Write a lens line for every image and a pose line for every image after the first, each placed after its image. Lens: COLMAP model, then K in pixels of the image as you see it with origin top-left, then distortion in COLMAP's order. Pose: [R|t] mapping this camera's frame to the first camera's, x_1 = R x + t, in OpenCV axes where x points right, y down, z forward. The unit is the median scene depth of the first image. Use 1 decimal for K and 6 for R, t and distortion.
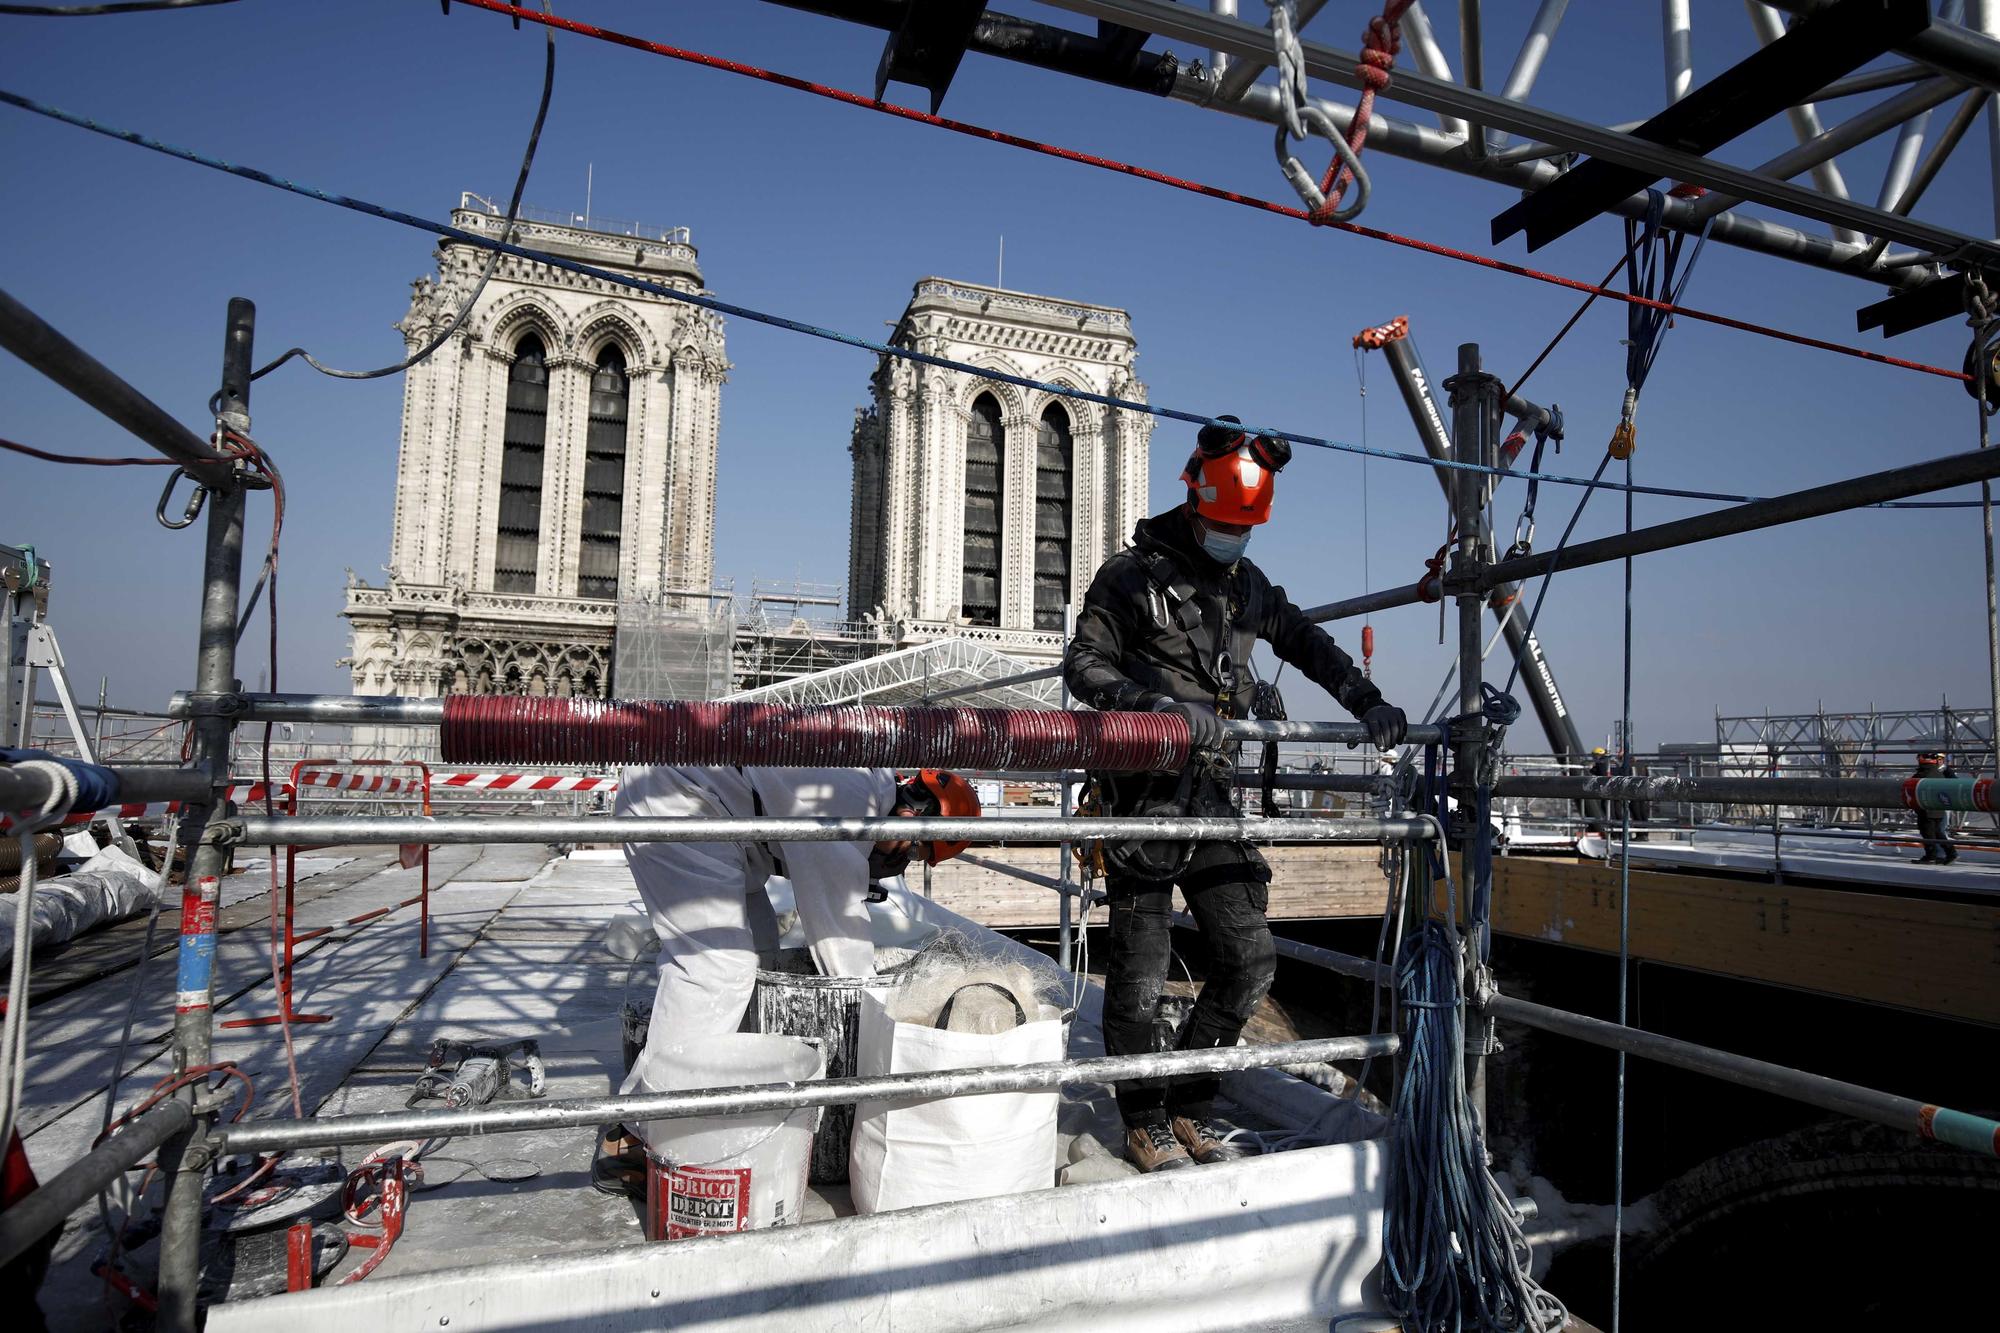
lens RADIAL K [[1061.2, 0, 1012.4], [0, 1061.2, 675.7], [0, 0, 1]] dist [-0.026923, -0.000734]
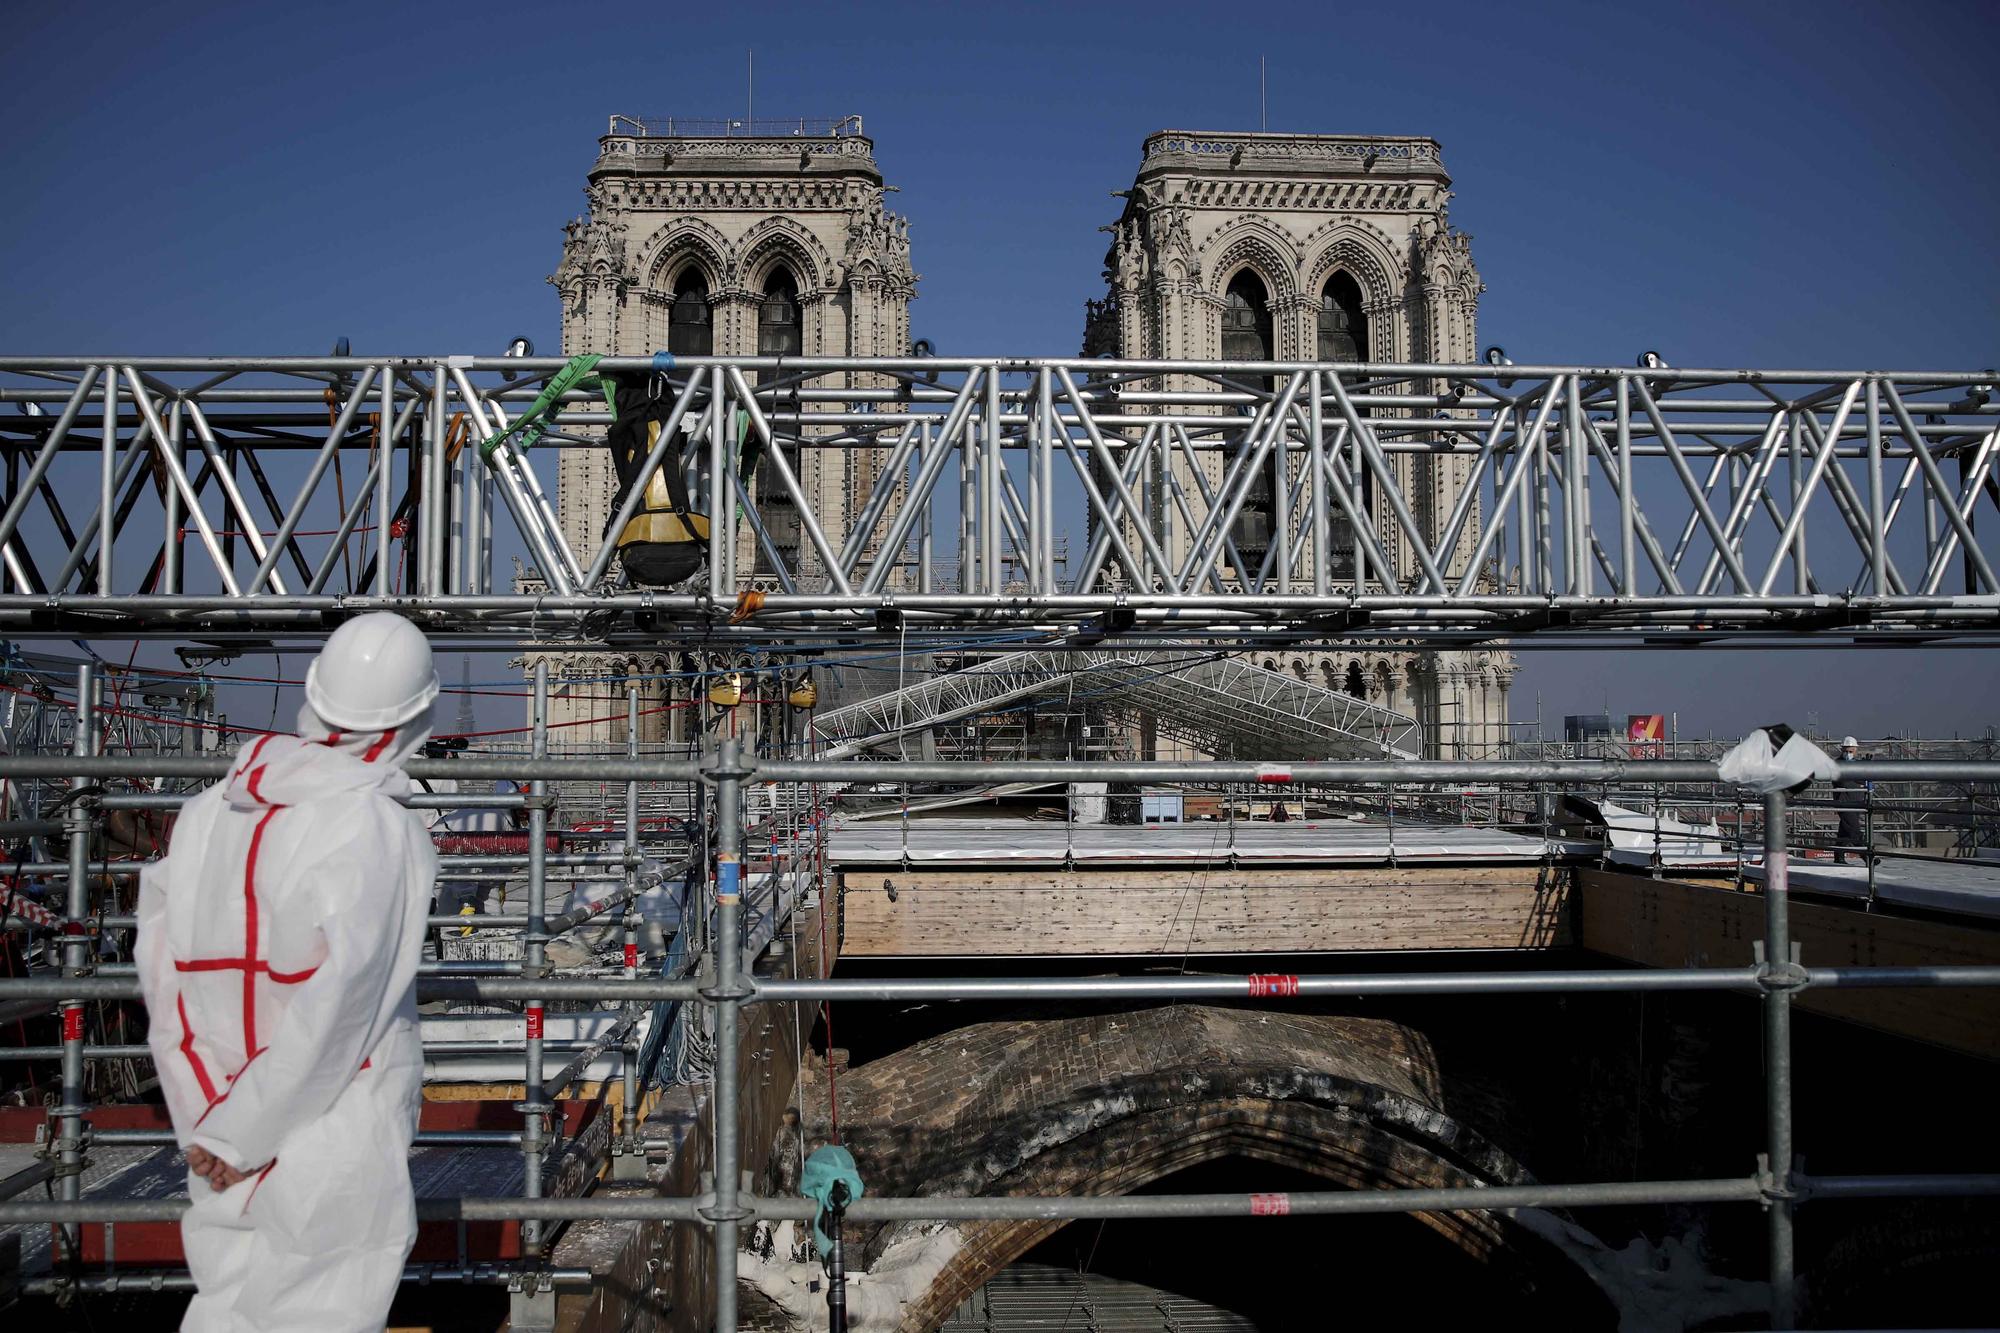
lens RADIAL K [[1468.9, 0, 960.6], [0, 1468.9, 670.8], [0, 0, 1]] dist [-0.085904, 0.021470]
pose [[0.956907, -0.037652, -0.287945, 0.079649], [0.046104, 0.998680, 0.022625, -0.014516], [0.286713, -0.034925, 0.957380, -0.079248]]
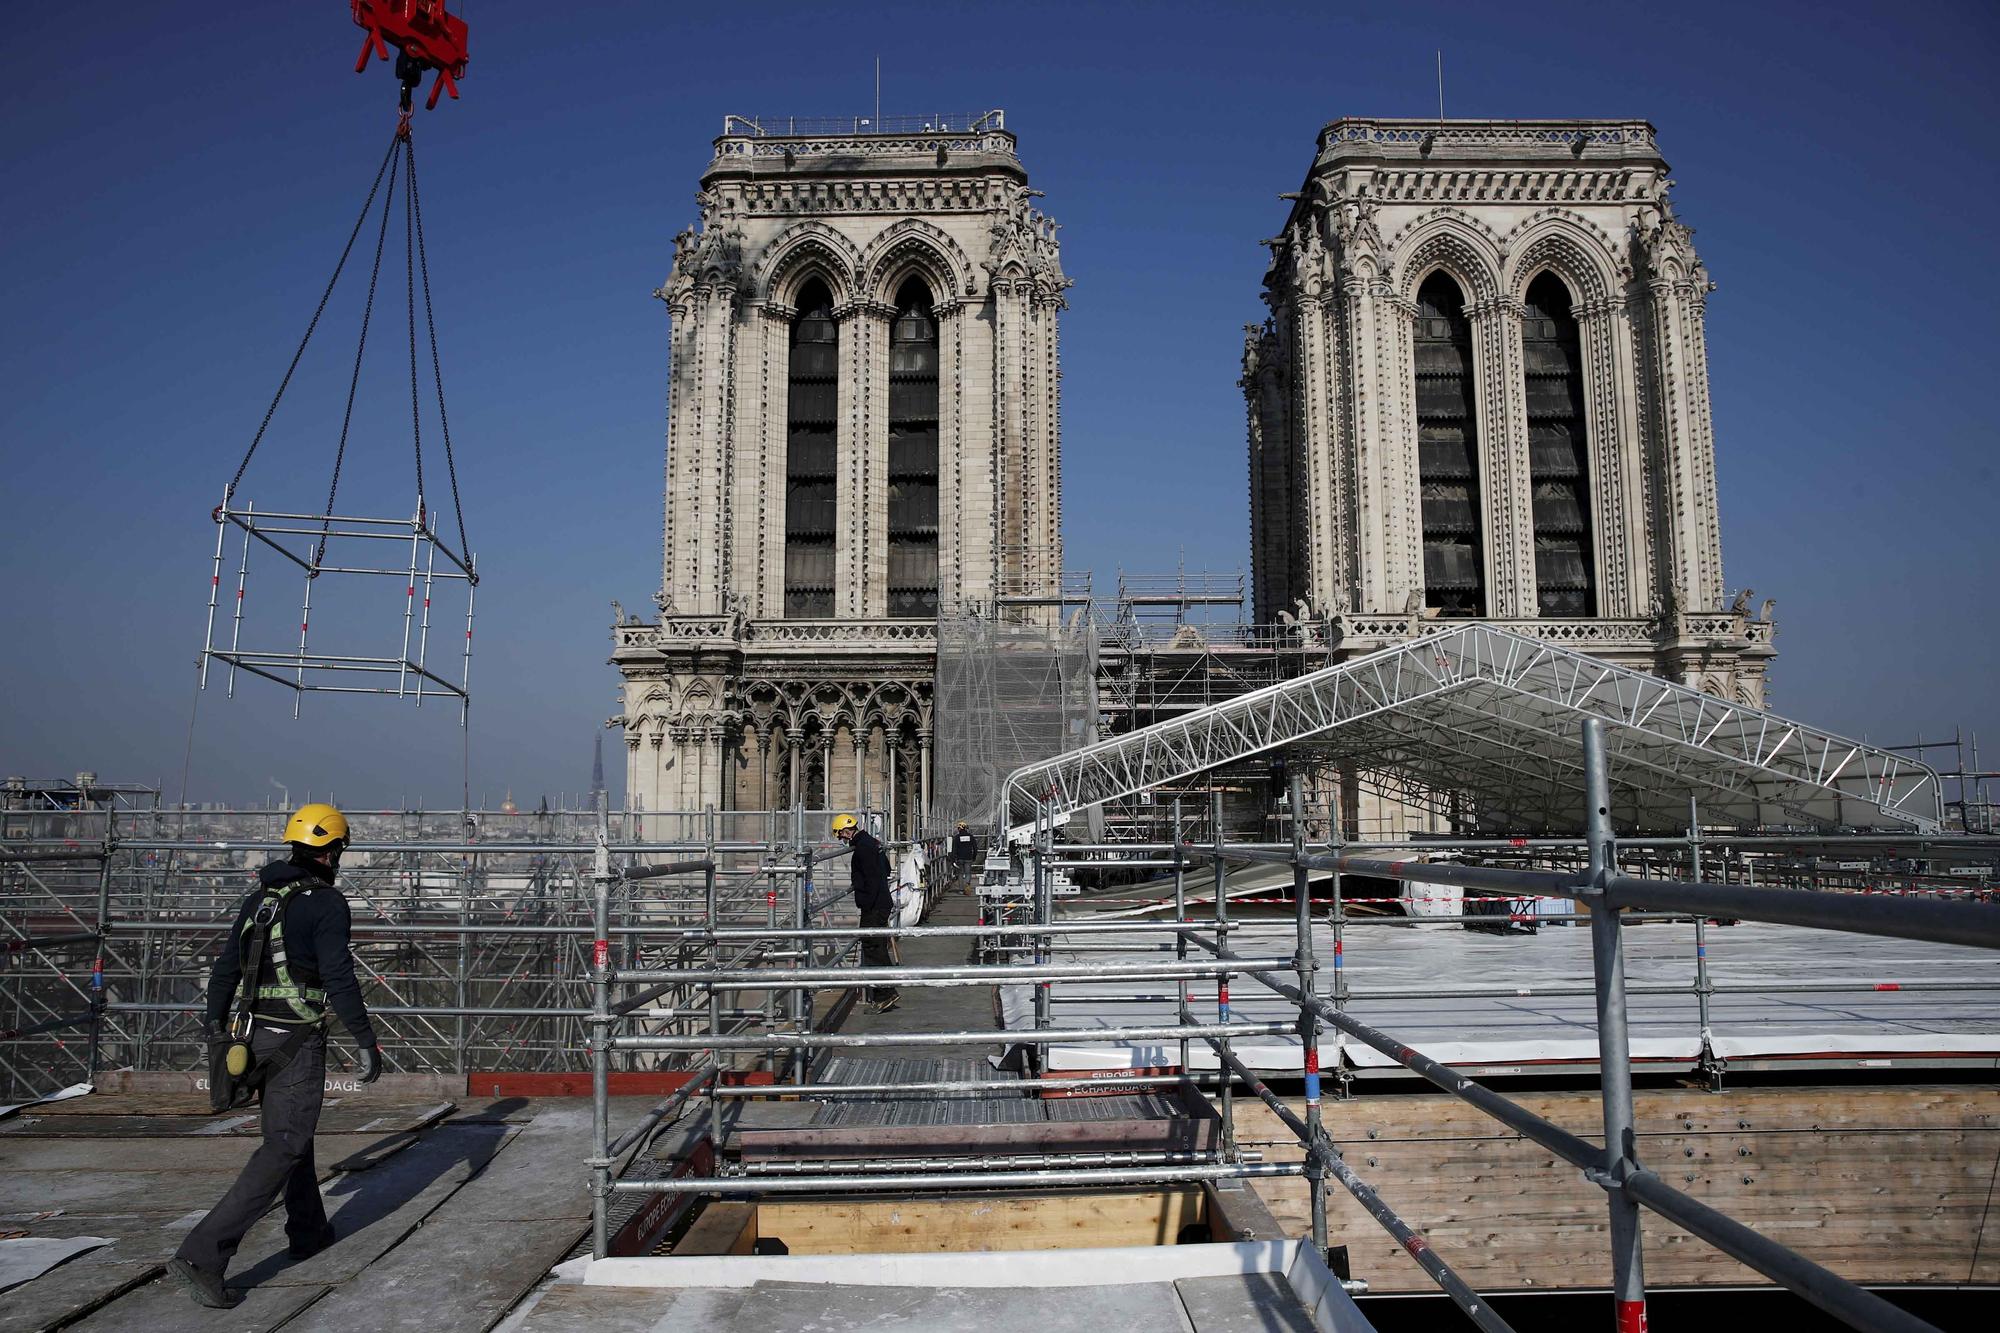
lens RADIAL K [[1373.7, 0, 990.2], [0, 1373.7, 662.0], [0, 0, 1]] dist [-0.101478, 0.064420]
pose [[0.941233, -0.063940, -0.331652, -0.026961], [0.052940, 0.997710, -0.042106, 0.000746], [0.333585, 0.022074, 0.942462, 0.116837]]
